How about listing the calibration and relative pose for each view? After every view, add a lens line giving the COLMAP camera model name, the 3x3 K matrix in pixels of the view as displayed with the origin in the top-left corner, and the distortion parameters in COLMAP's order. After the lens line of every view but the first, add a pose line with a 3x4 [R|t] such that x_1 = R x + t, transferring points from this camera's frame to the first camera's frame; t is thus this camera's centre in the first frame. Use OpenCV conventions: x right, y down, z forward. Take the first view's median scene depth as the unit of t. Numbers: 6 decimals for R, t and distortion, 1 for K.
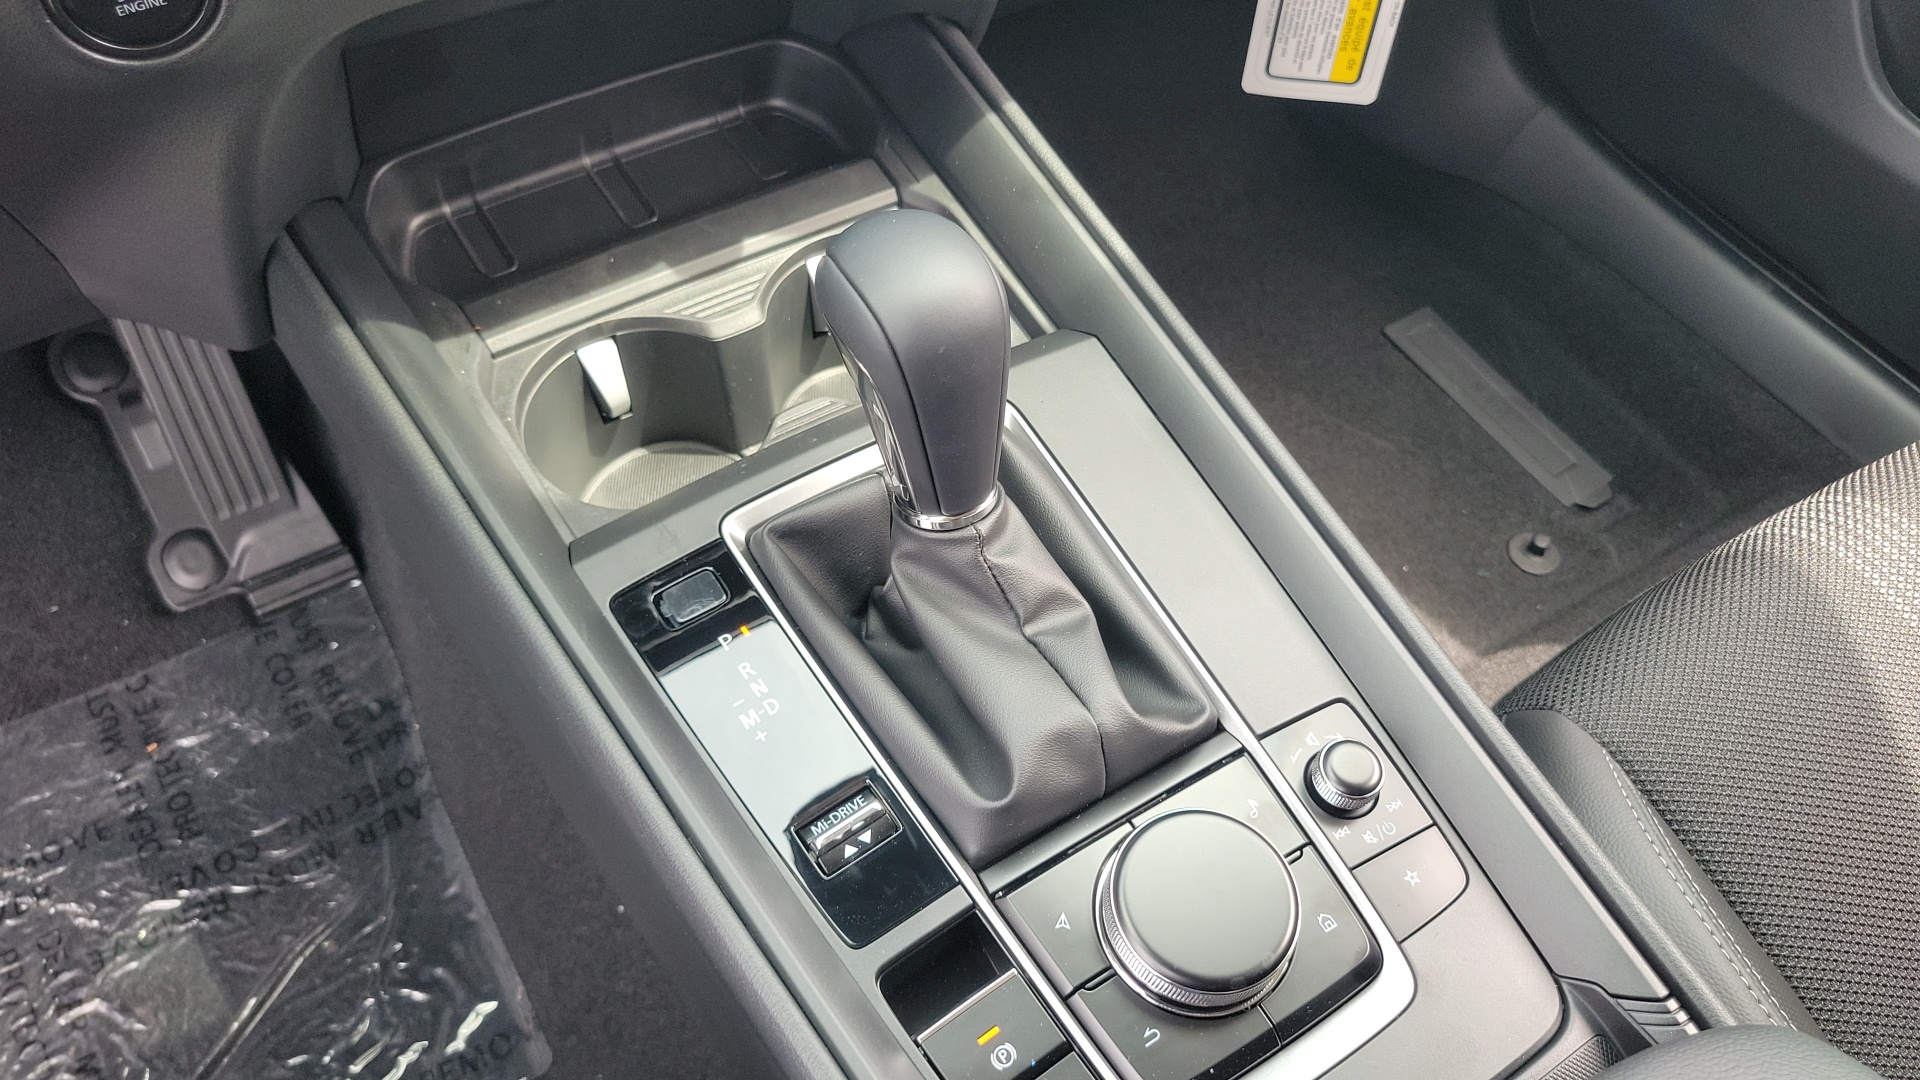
lens RADIAL K [[1462.0, 0, 964.2], [0, 1462.0, 539.1], [0, 0, 1]] dist [0.031590, -0.013867]
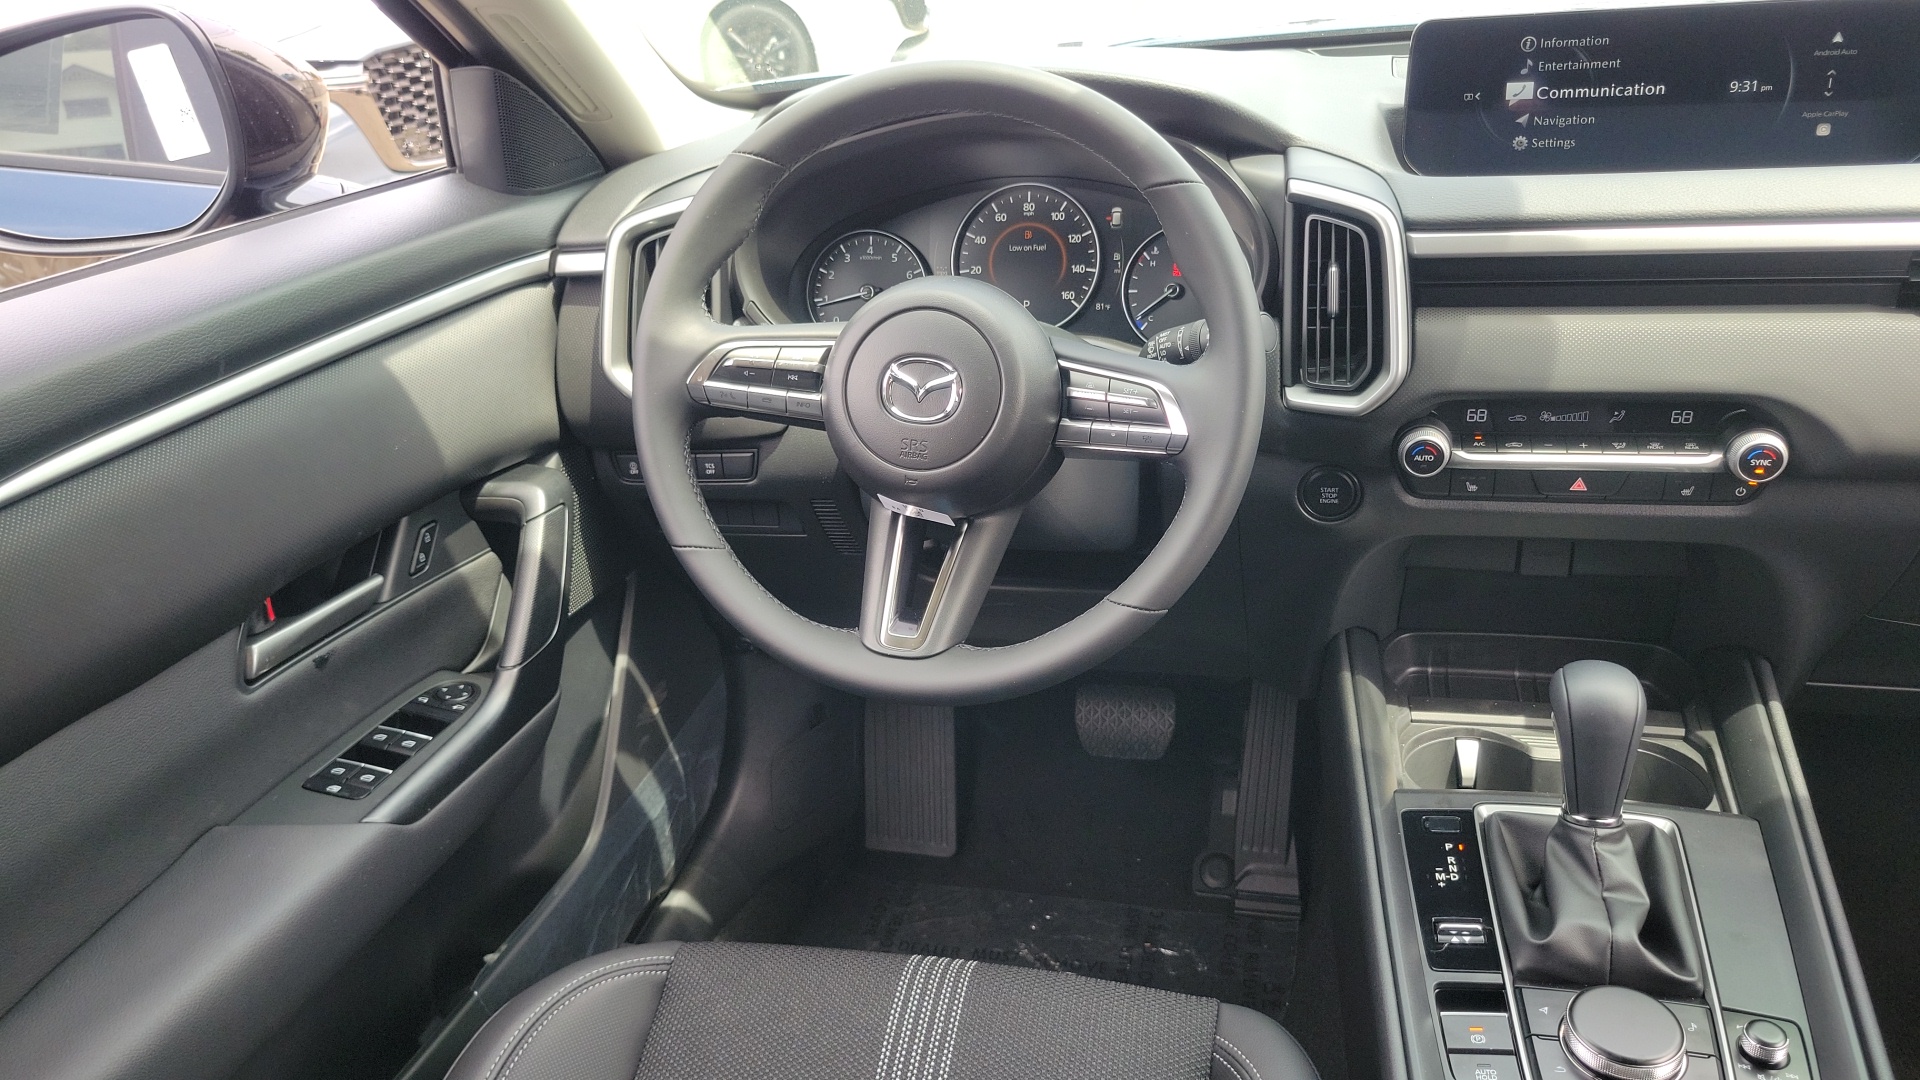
lens RADIAL K [[1427.6, 0, 954.5], [0, 1427.6, 538.0], [0, 0, 1]] dist [0.031174, -0.012415]
pose [[0.684001, 0.205251, -0.700011, 0.493929], [-0.513063, 0.817507, -0.261627, 0.442683], [0.518564, 0.538103, 0.664482, -0.634164]]
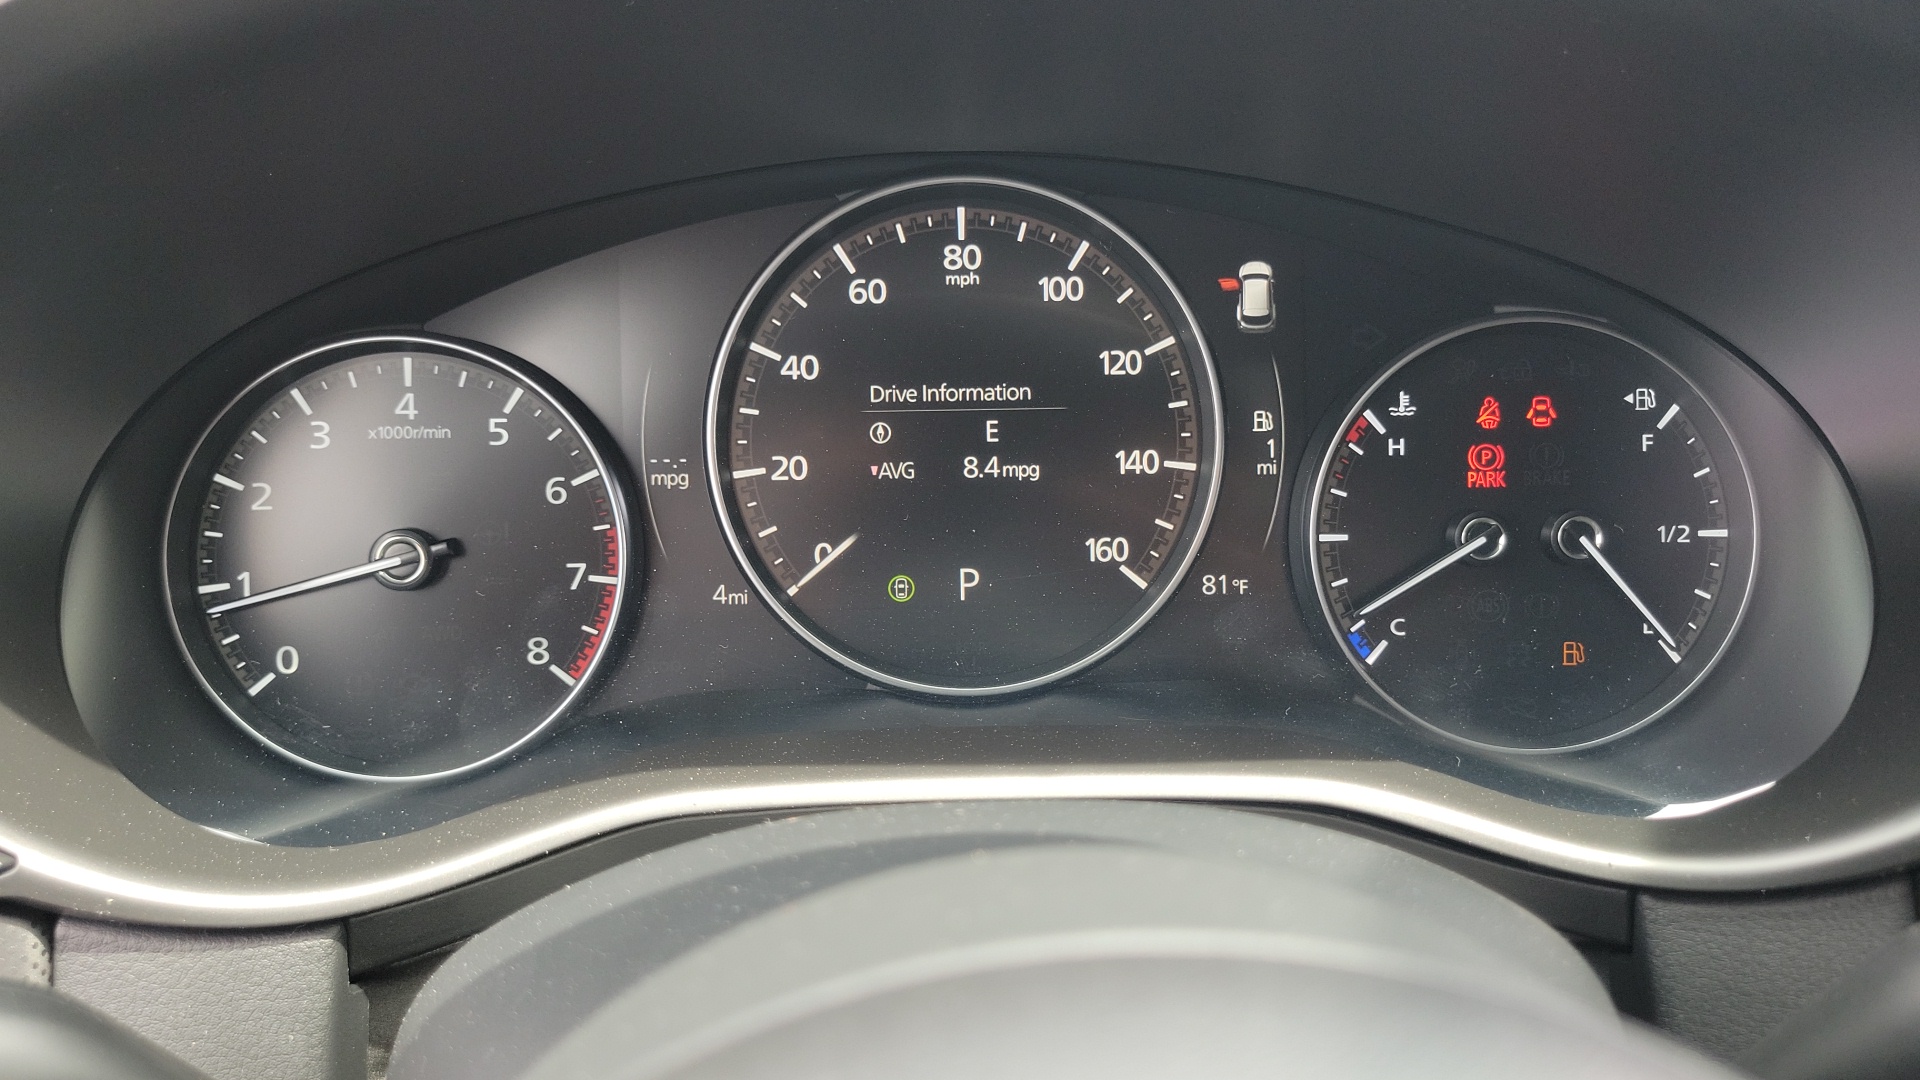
lens RADIAL K [[1440.8, 0, 954.3], [0, 1440.8, 538.5], [0, 0, 1]] dist [0.011592, -0.006351]
pose [[0.858611, 0.150539, -0.490025, -0.541602], [-0.376900, 0.833313, -0.404395, -0.126730], [0.347467, 0.531908, 0.772231, 0.044275]]
